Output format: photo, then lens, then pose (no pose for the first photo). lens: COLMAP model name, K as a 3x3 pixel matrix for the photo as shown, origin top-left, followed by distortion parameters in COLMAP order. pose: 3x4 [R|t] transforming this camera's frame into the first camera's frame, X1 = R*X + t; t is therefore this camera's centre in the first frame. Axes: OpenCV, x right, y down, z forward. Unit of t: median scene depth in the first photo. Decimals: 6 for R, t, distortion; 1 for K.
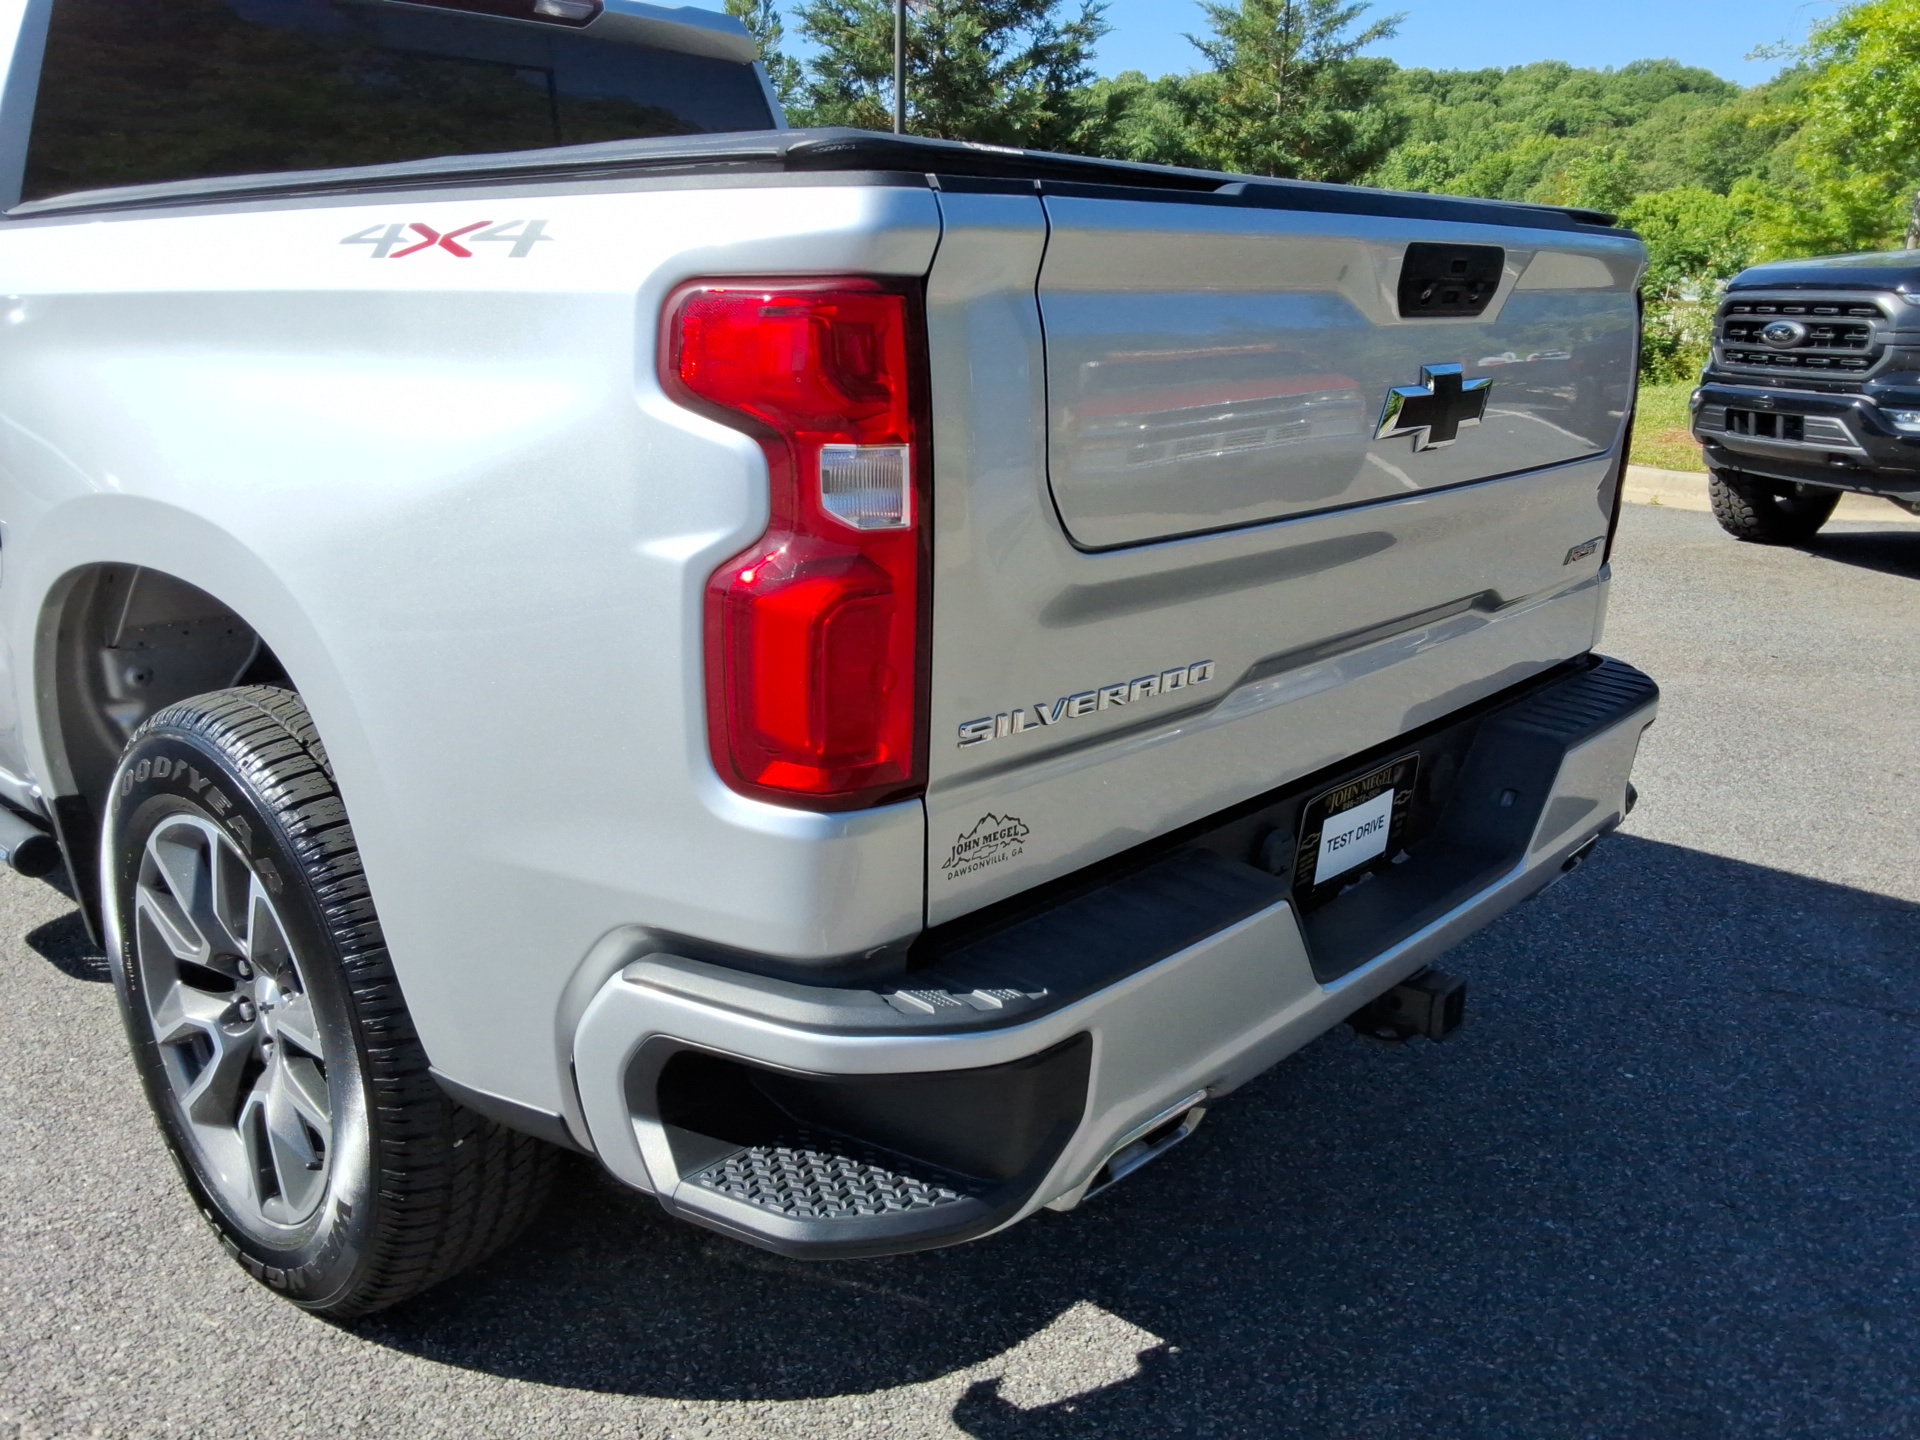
lens RADIAL K [[1551.0, 0, 973.1], [0, 1551.0, 704.2], [0, 0, 1]] dist [0.125011, -0.207169]
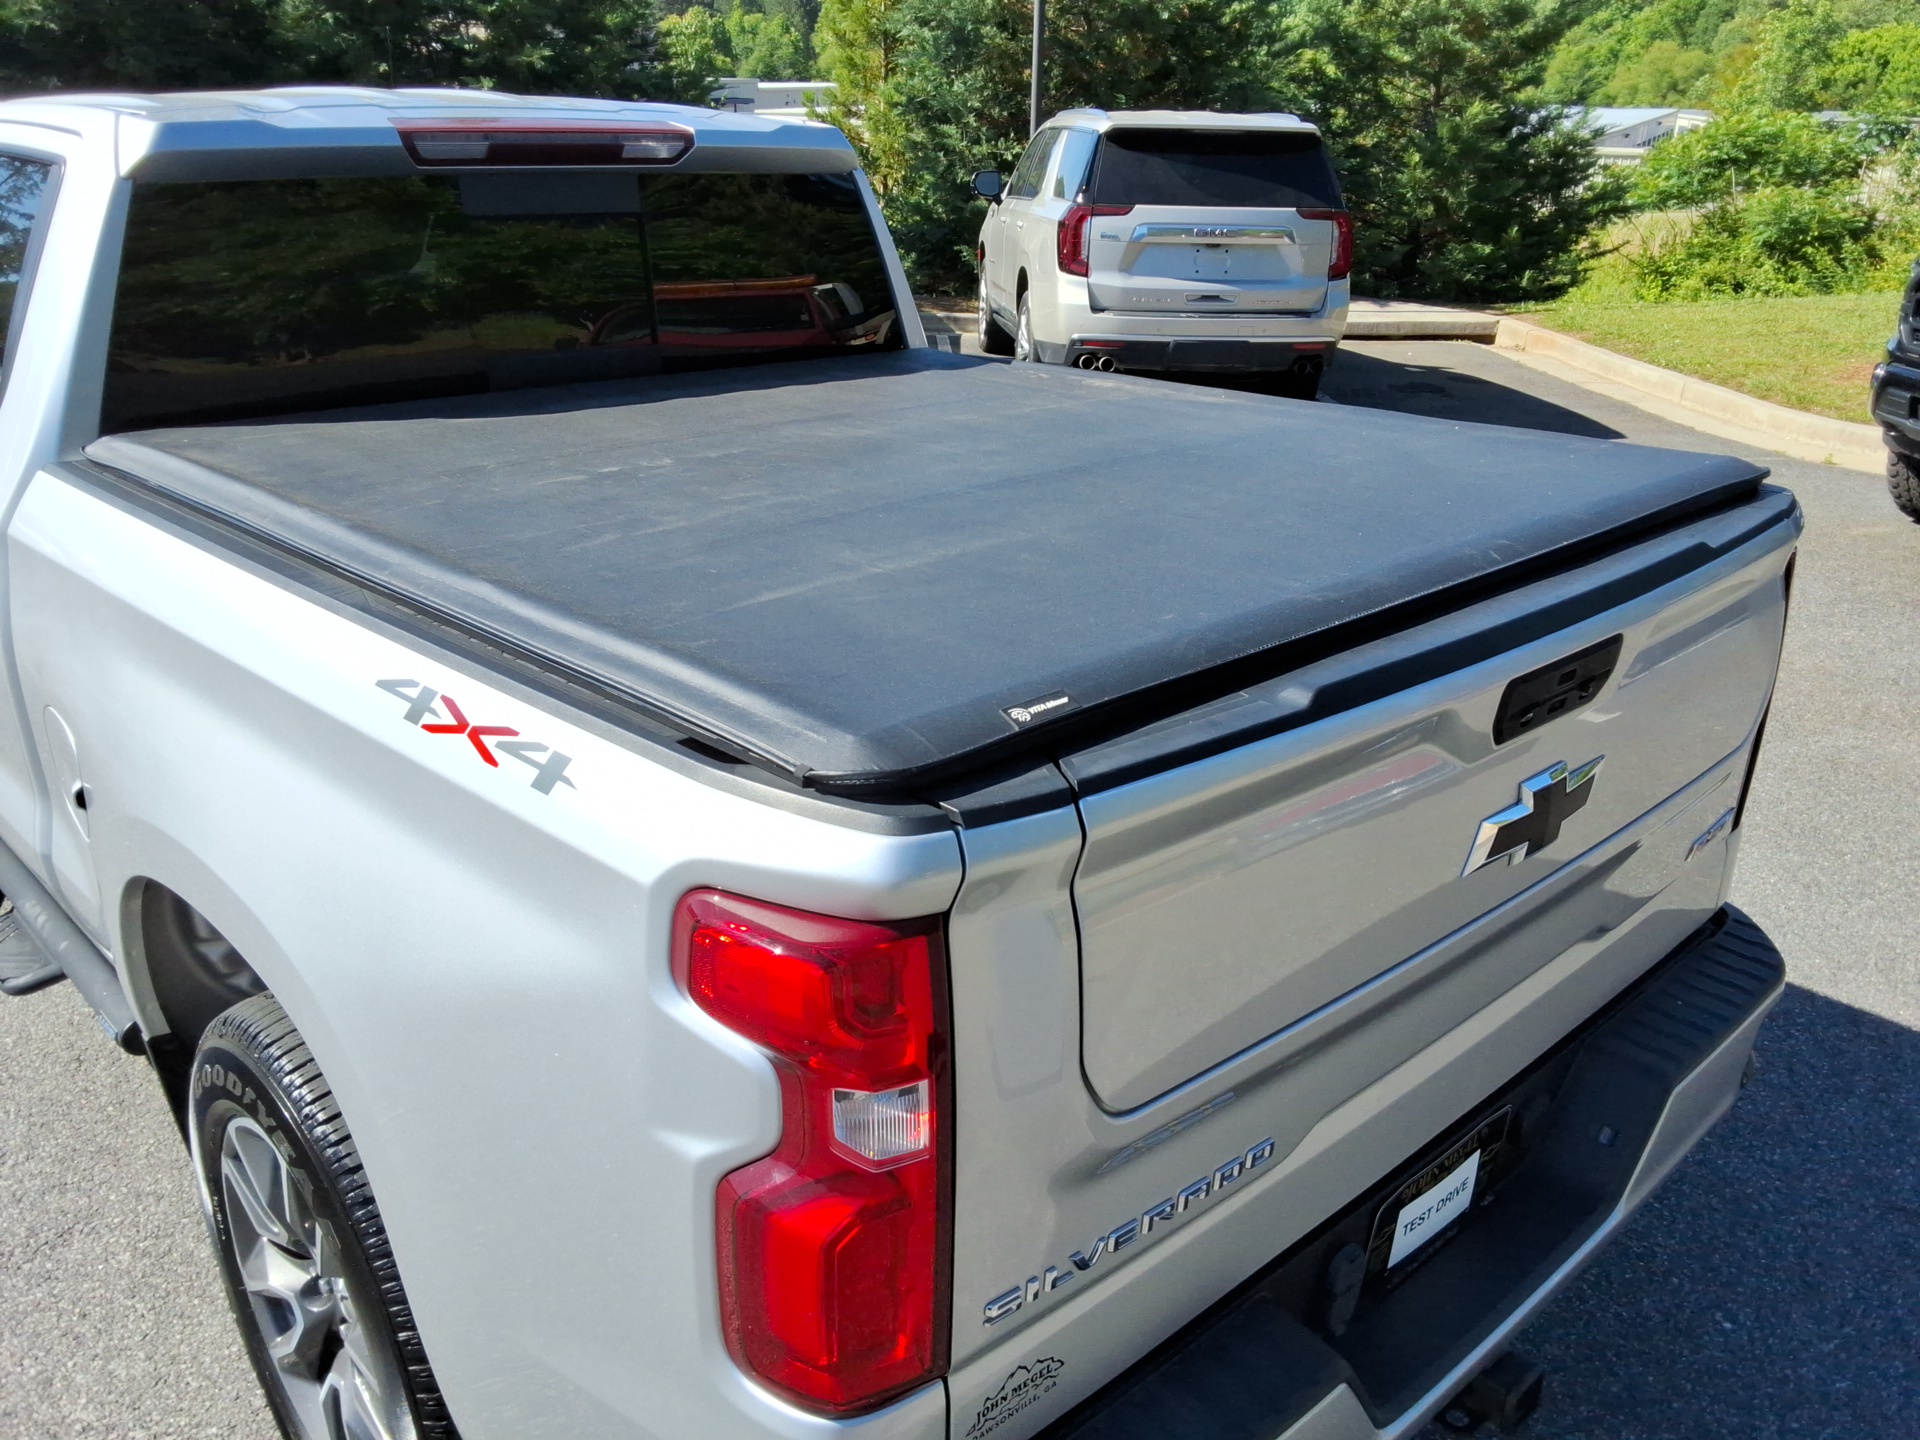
lens RADIAL K [[1538.7, 0, 977.6], [0, 1538.7, 711.6], [0, 0, 1]] dist [0.141770, -0.218392]
pose [[0.996225, 0.029223, -0.081743, 0.035099], [-0.021110, 0.994921, 0.098419, -0.287846], [0.084204, -0.096321, 0.991782, 0.058095]]
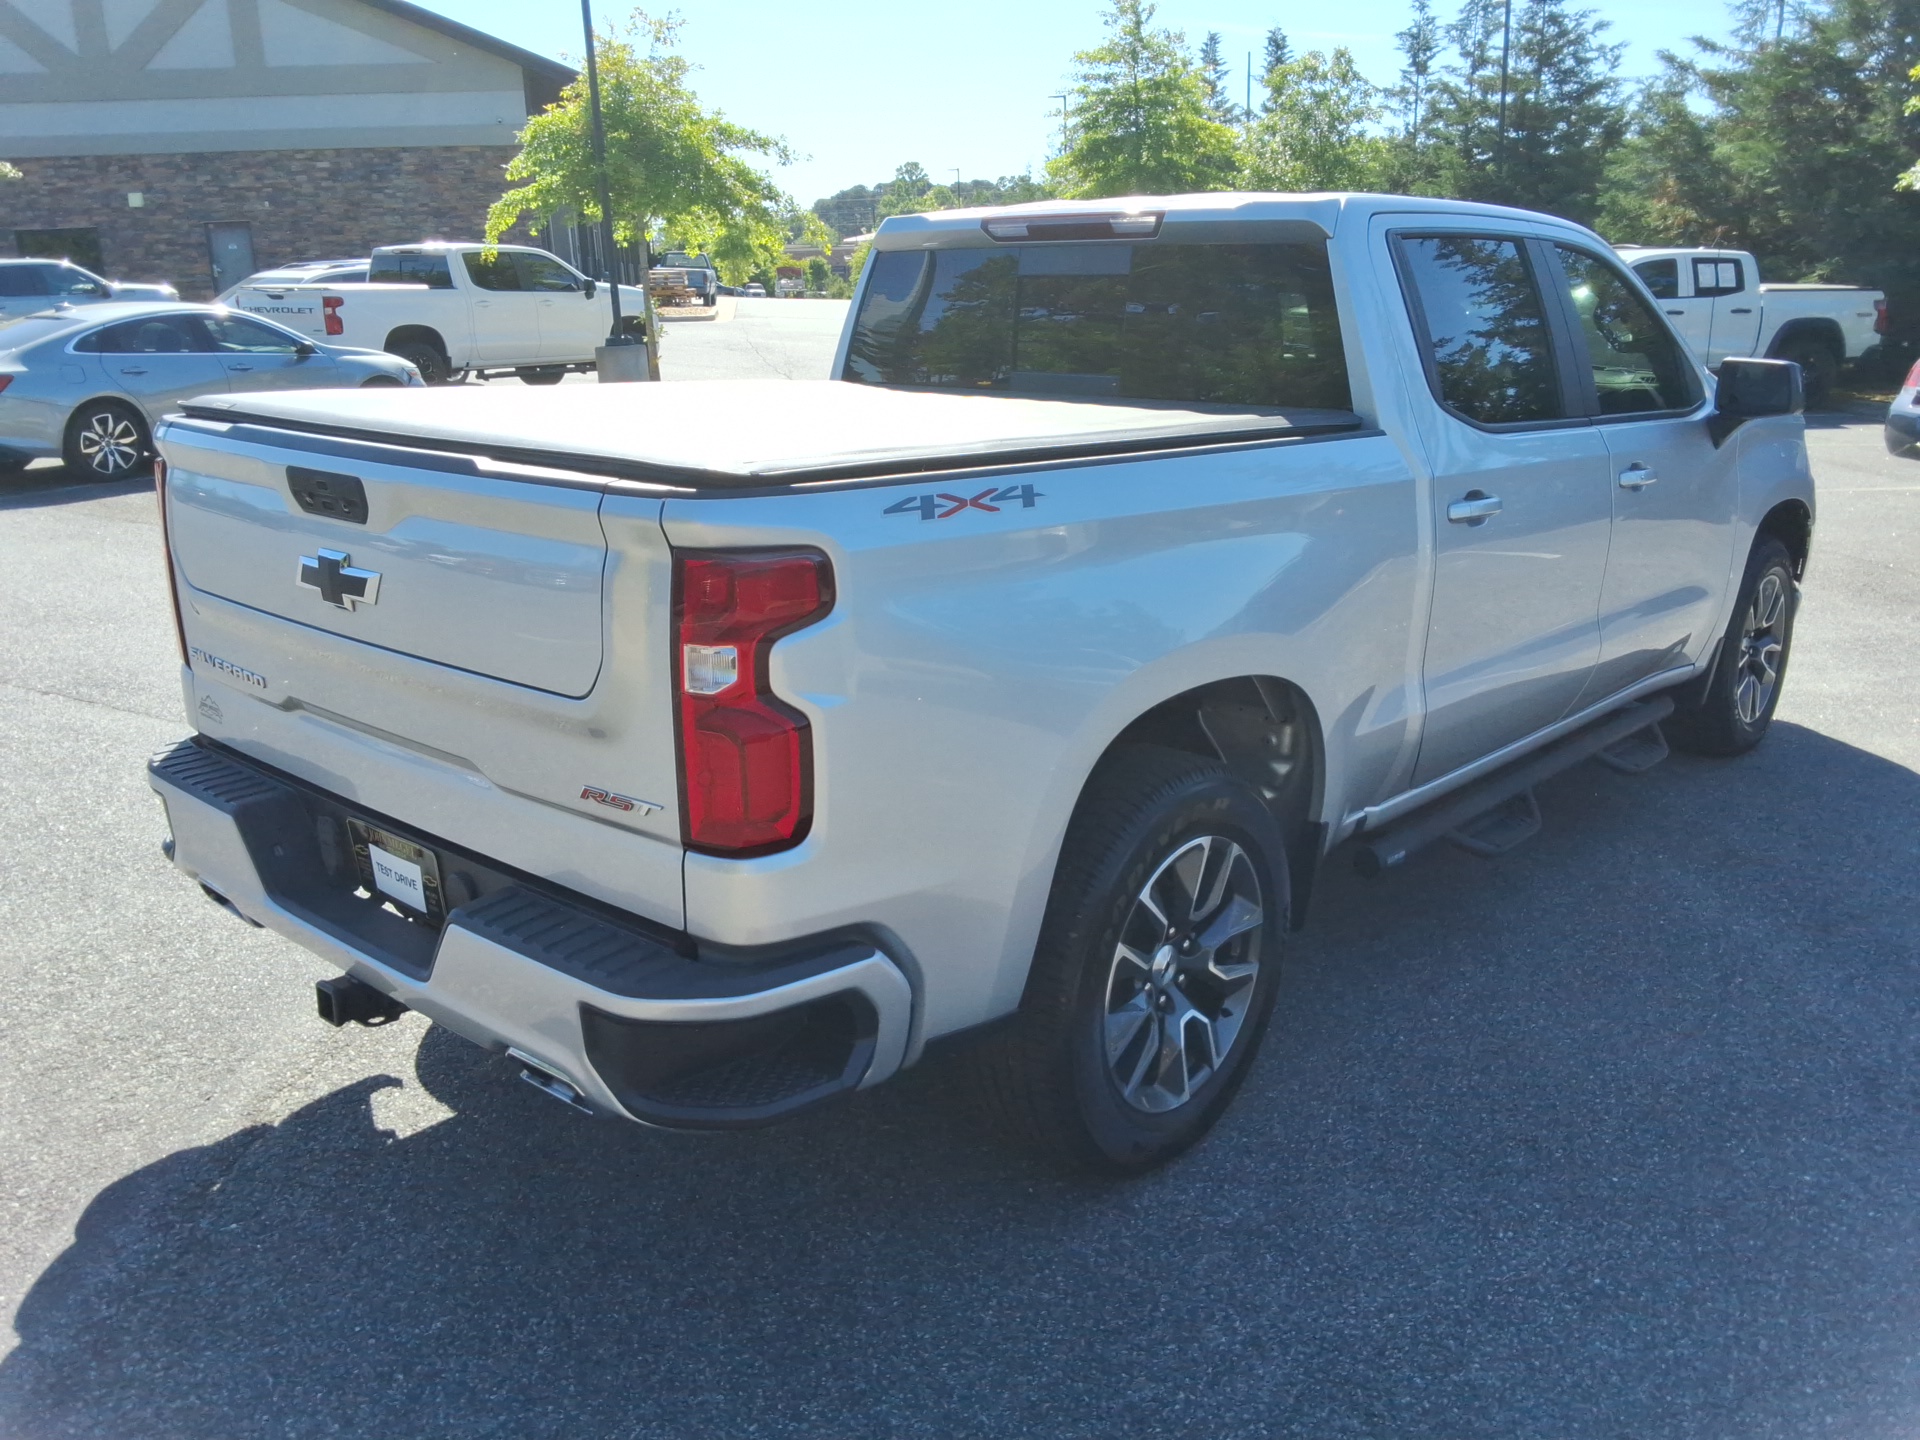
lens RADIAL K [[1551.0, 0, 973.1], [0, 1551.0, 704.2], [0, 0, 1]] dist [0.125011, -0.207169]
pose [[0.004988, 0.245174, -0.969466, 1.488178], [-0.268185, 0.934291, 0.234898, -0.499515], [0.963354, 0.258825, 0.070412, 1.287548]]
